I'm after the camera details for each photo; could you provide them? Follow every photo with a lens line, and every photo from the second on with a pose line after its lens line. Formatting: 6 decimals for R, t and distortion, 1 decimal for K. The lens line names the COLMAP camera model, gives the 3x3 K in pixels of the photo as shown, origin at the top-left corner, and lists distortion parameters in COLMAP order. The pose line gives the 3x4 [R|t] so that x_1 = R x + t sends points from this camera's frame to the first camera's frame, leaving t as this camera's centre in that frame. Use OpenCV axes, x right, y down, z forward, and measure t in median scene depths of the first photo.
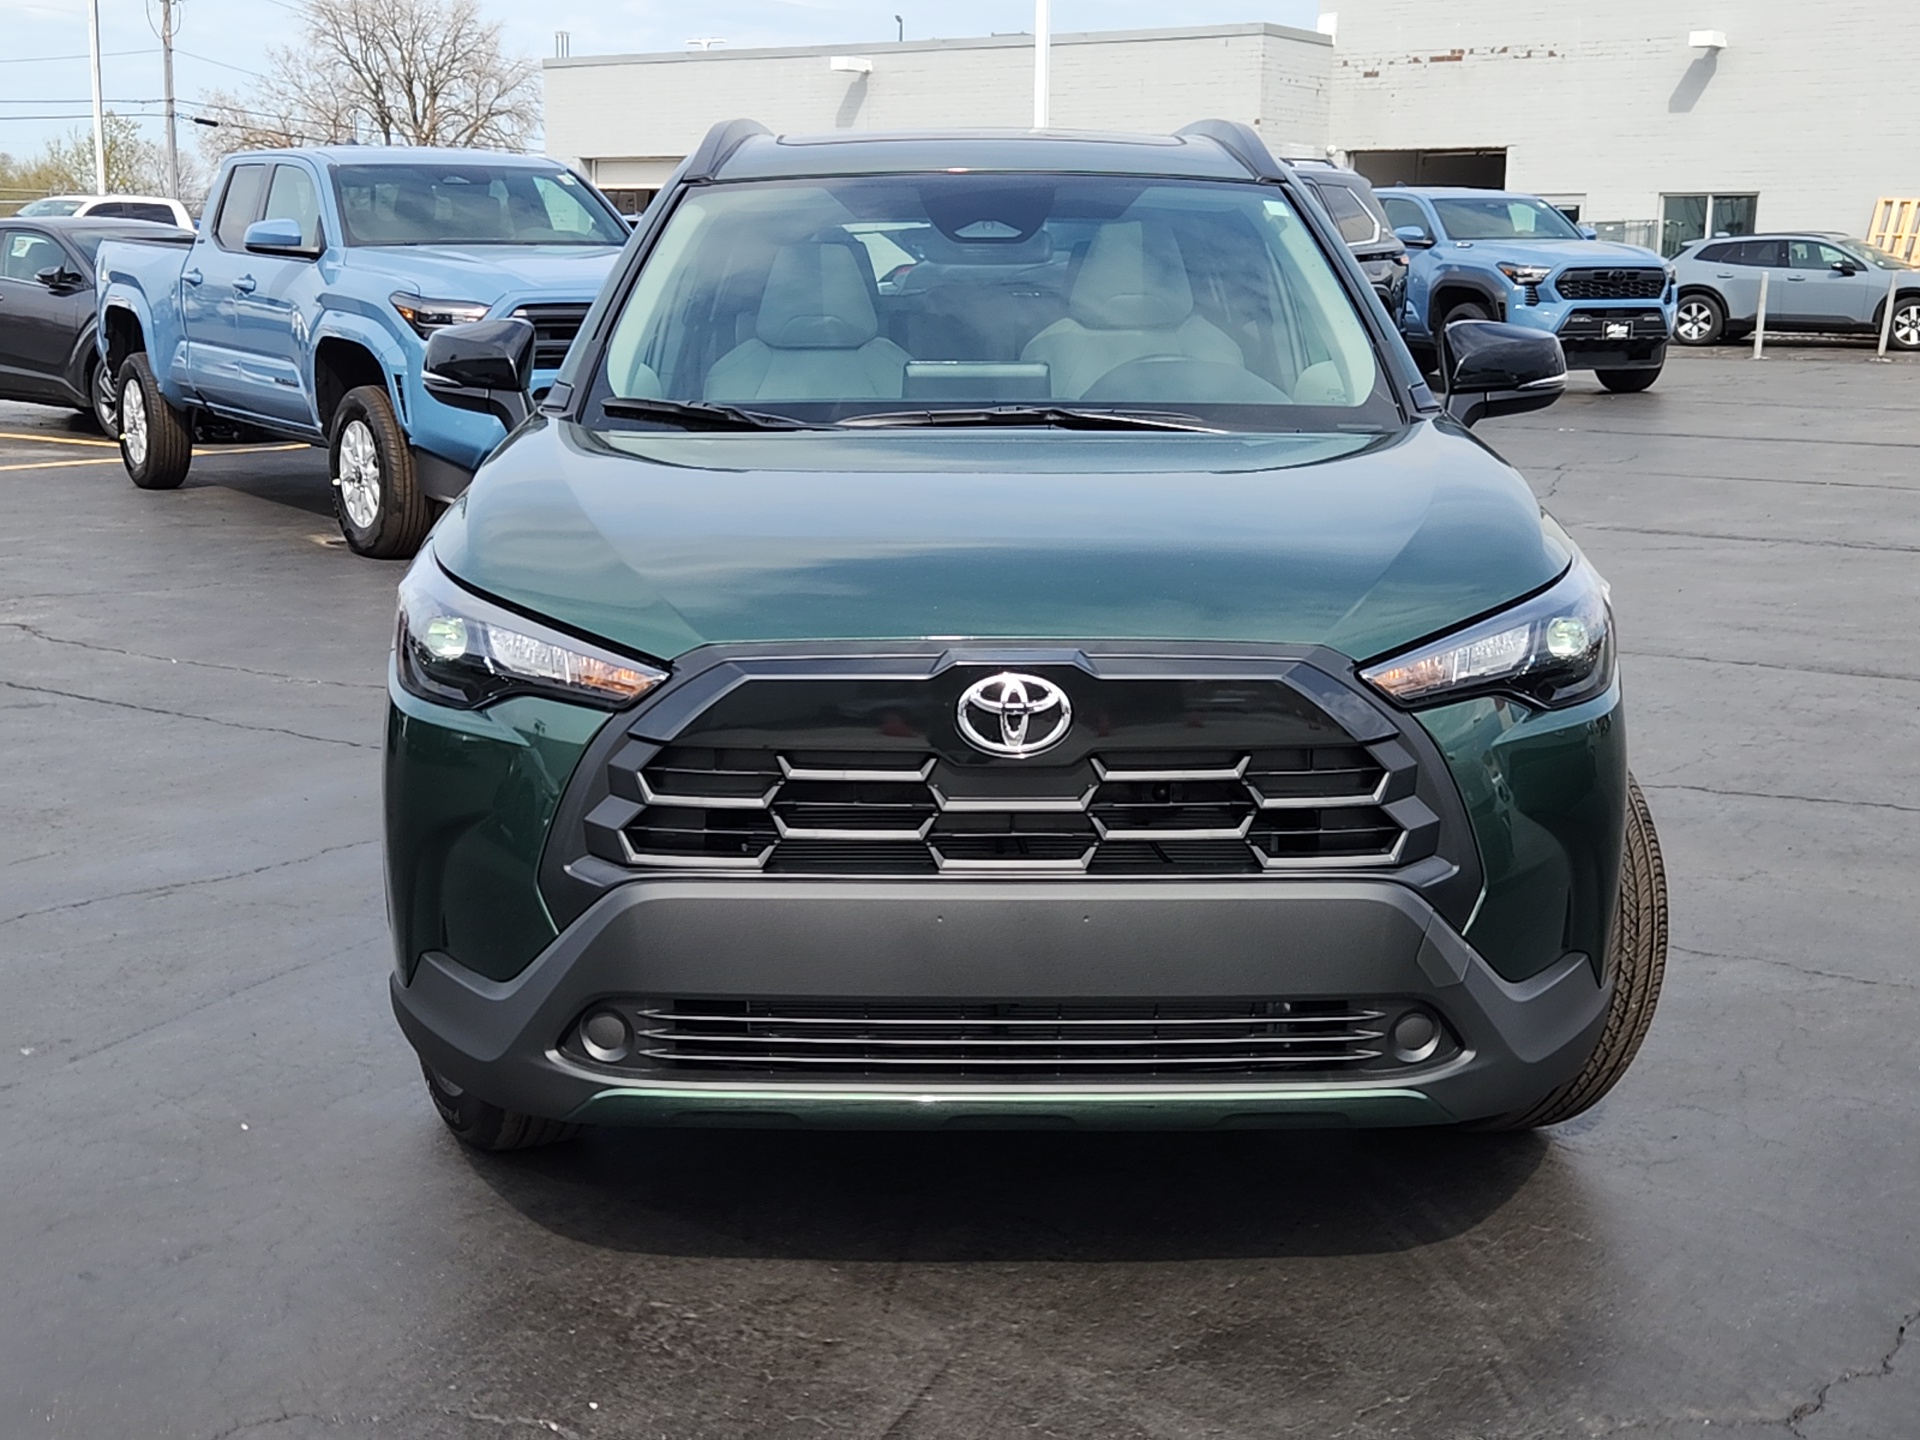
lens RADIAL K [[1836.5, 0, 960.0], [0, 1836.5, 720.0], [0, 0, 1]] dist [0.104091, -0.101740]
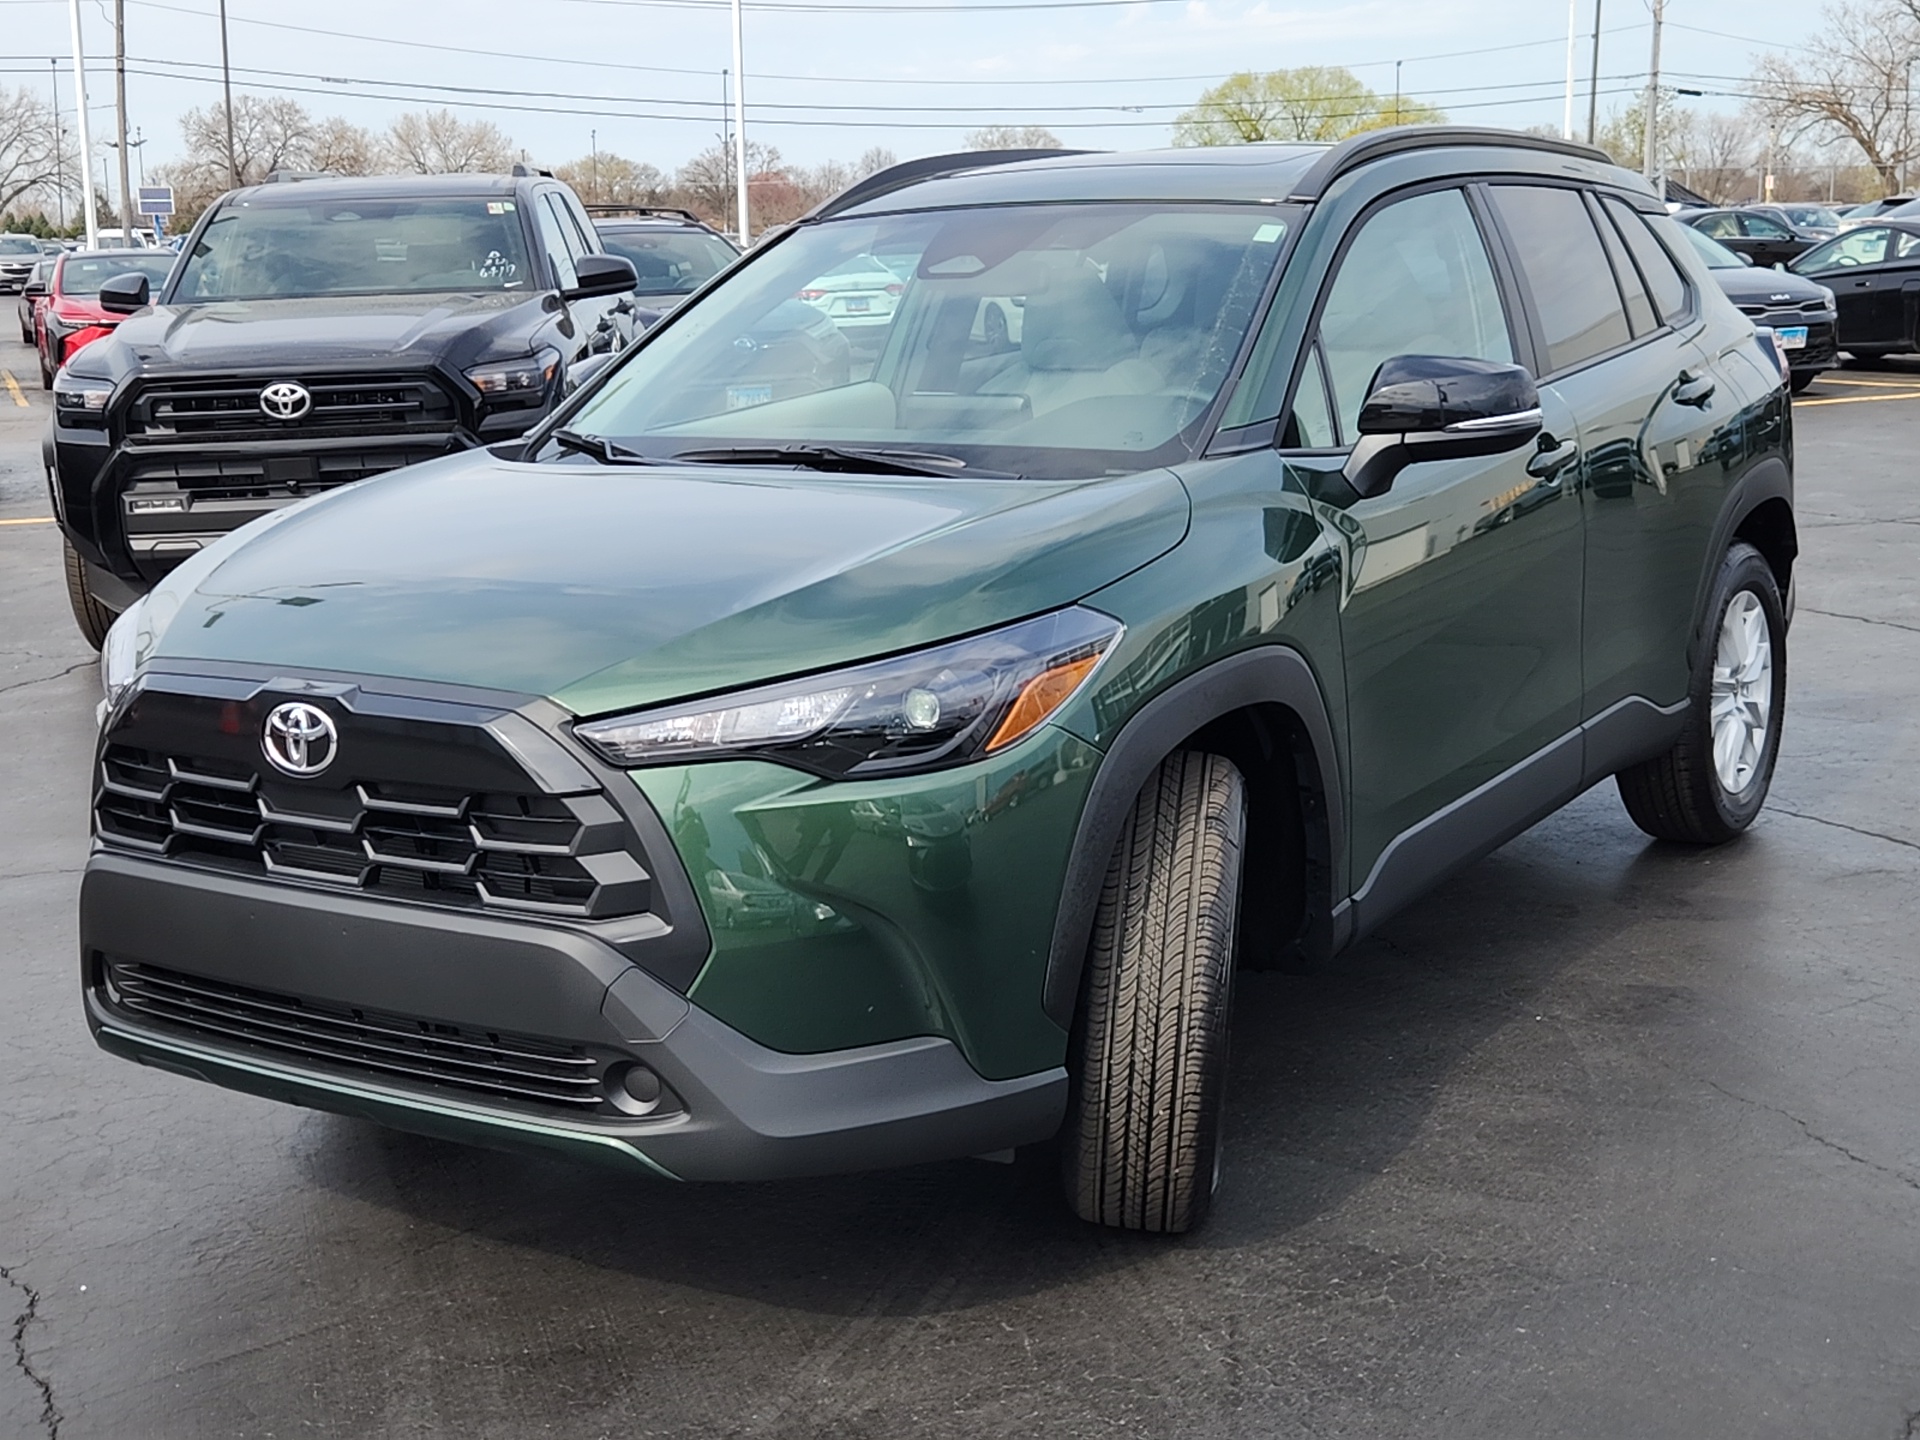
lens RADIAL K [[1836.5, 0, 960.0], [0, 1836.5, 720.0], [0, 0, 1]] dist [0.104091, -0.101740]
pose [[0.894452, 0.080319, -0.439892, 0.857534], [-0.078715, 0.996656, 0.021923, -0.068854], [0.440182, 0.015017, 0.897783, 0.167909]]
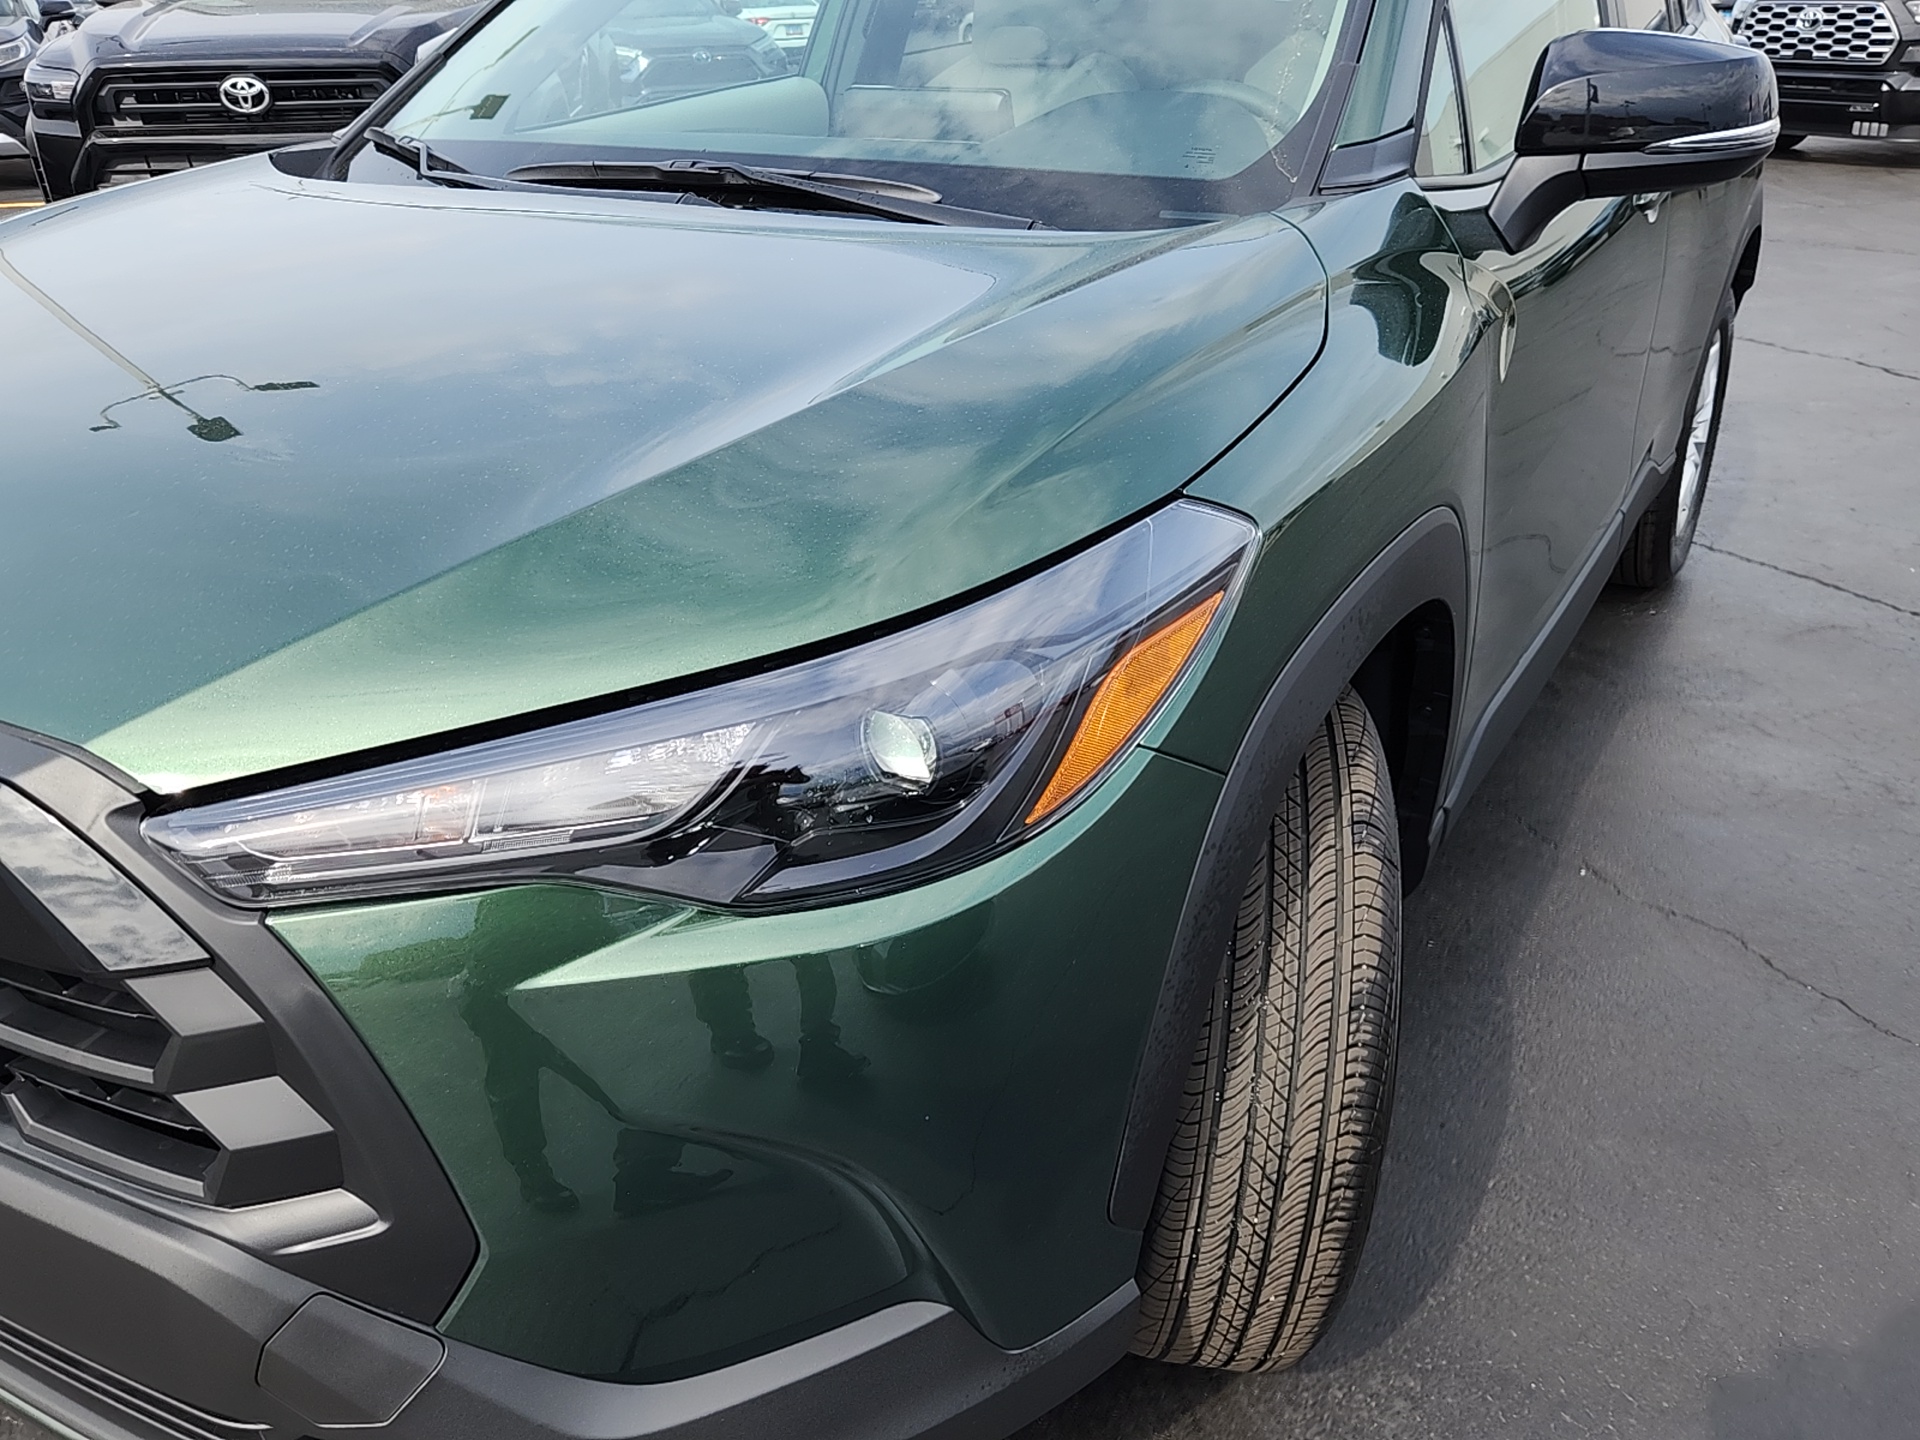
lens RADIAL K [[1532.4, 0, 966.4], [0, 1532.4, 745.4], [0, 0, 1]] dist [0.111380, -0.172798]
pose [[0.915197, 0.168009, -0.366317, 0.549304], [-0.085065, 0.969012, 0.231906, -0.153724], [0.393928, -0.181079, 0.901128, 0.721984]]
